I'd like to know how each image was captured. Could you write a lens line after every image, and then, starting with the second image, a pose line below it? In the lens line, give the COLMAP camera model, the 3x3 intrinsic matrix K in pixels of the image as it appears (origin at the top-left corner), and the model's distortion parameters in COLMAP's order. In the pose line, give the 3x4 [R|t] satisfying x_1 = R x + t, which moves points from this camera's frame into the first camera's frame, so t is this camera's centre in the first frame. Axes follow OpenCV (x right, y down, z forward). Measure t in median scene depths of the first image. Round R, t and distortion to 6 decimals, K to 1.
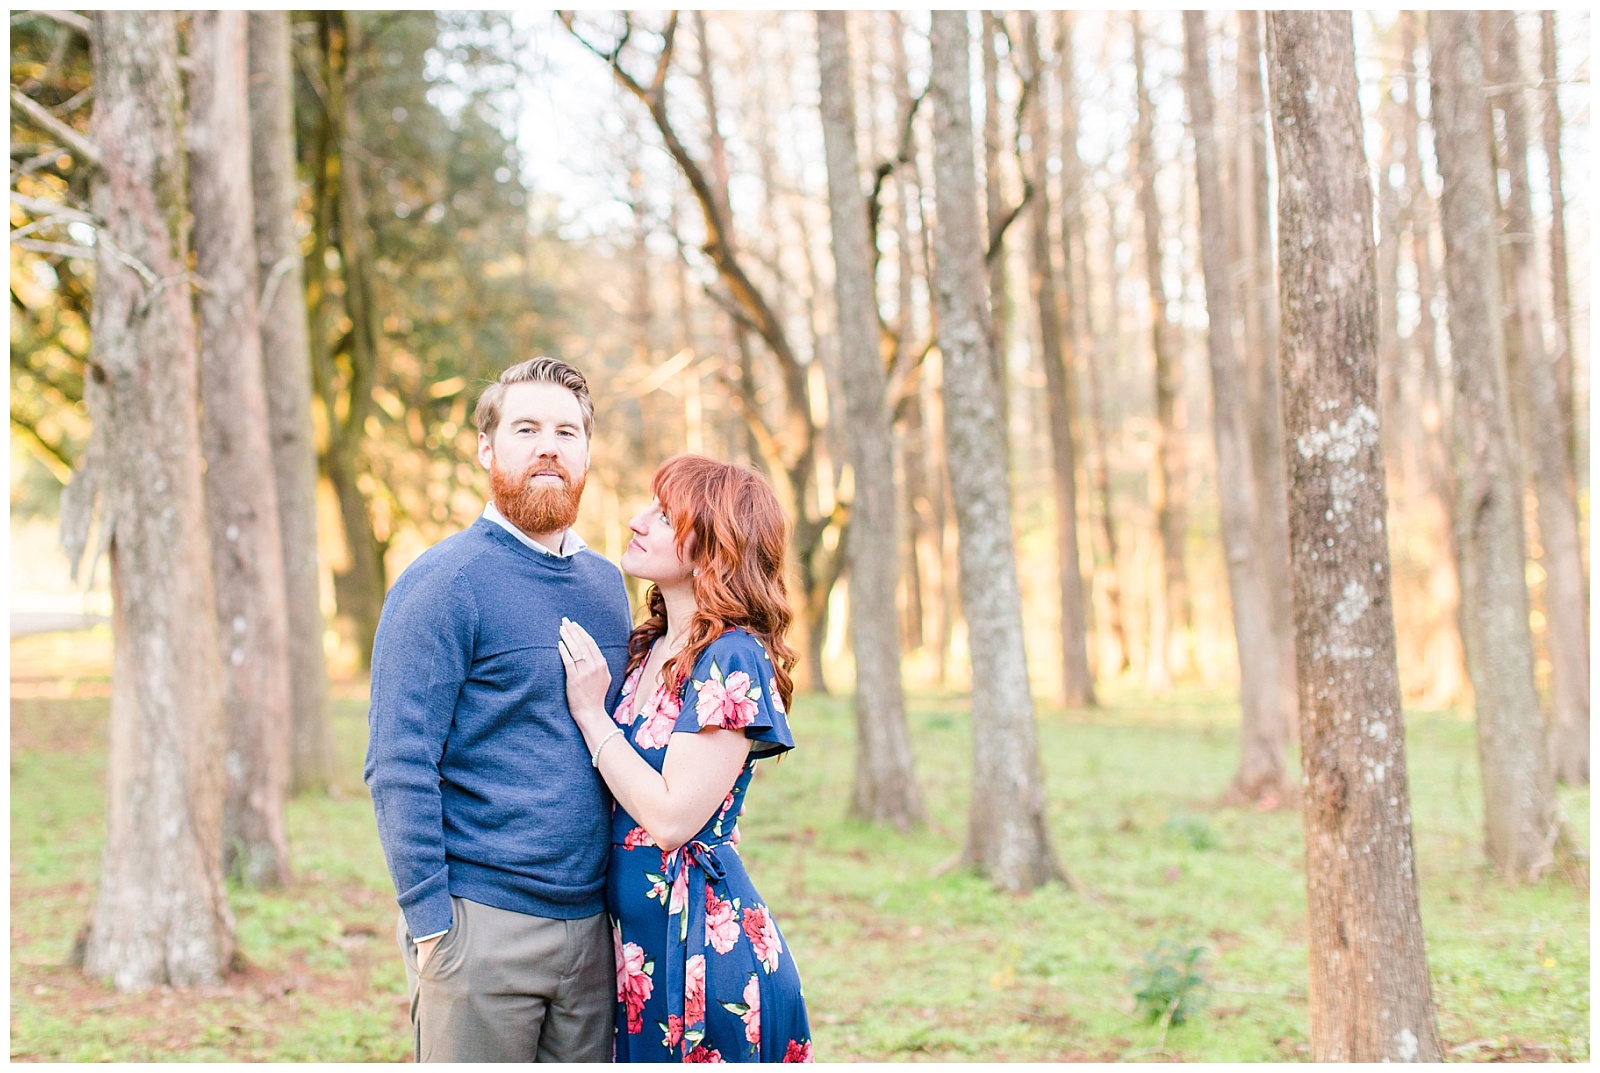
lens RADIAL K [[4389.2, 0, 803.3], [0, 4389.2, 535.1], [0, 0, 1]] dist [-0.298758, 0.000000]
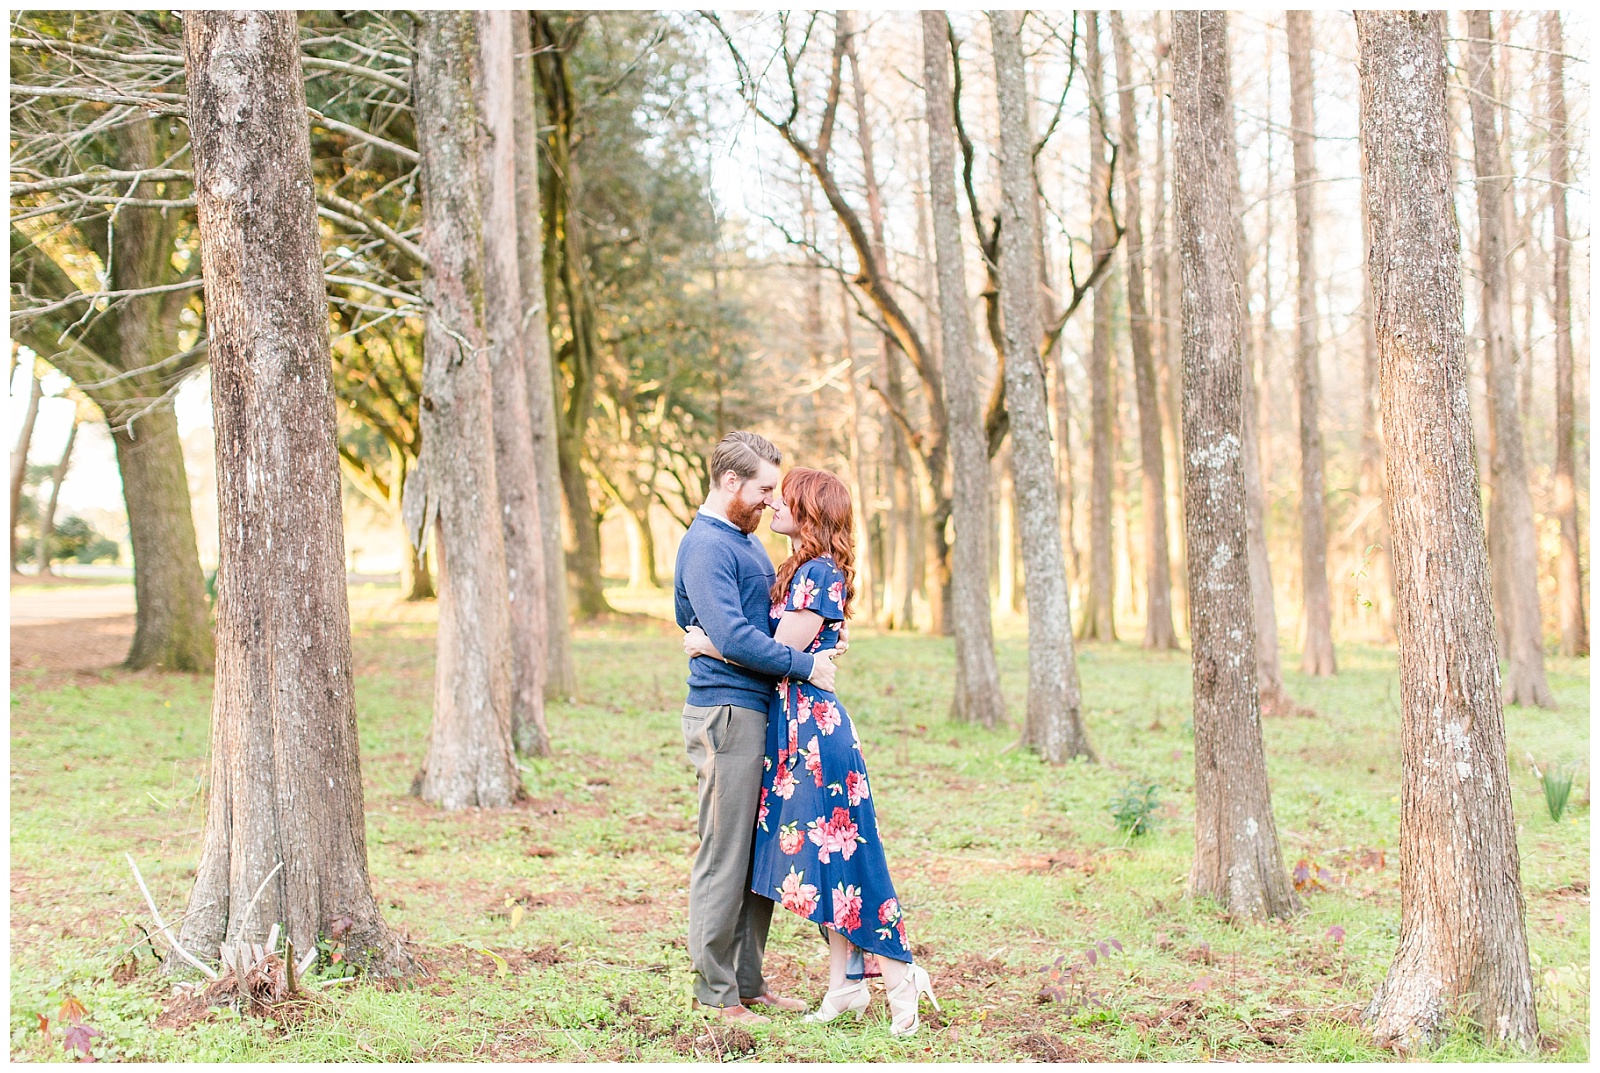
lens RADIAL K [[4389.2, 0, 797.4], [0, 4389.2, 538.3], [0, 0, 1]] dist [-0.298758, 0.000000]
pose [[0.998964, 0.001788, -0.045472, 0.033904], [-0.001448, 0.999971, 0.007507, -0.002382], [0.045484, -0.007434, 0.998937, -0.499237]]
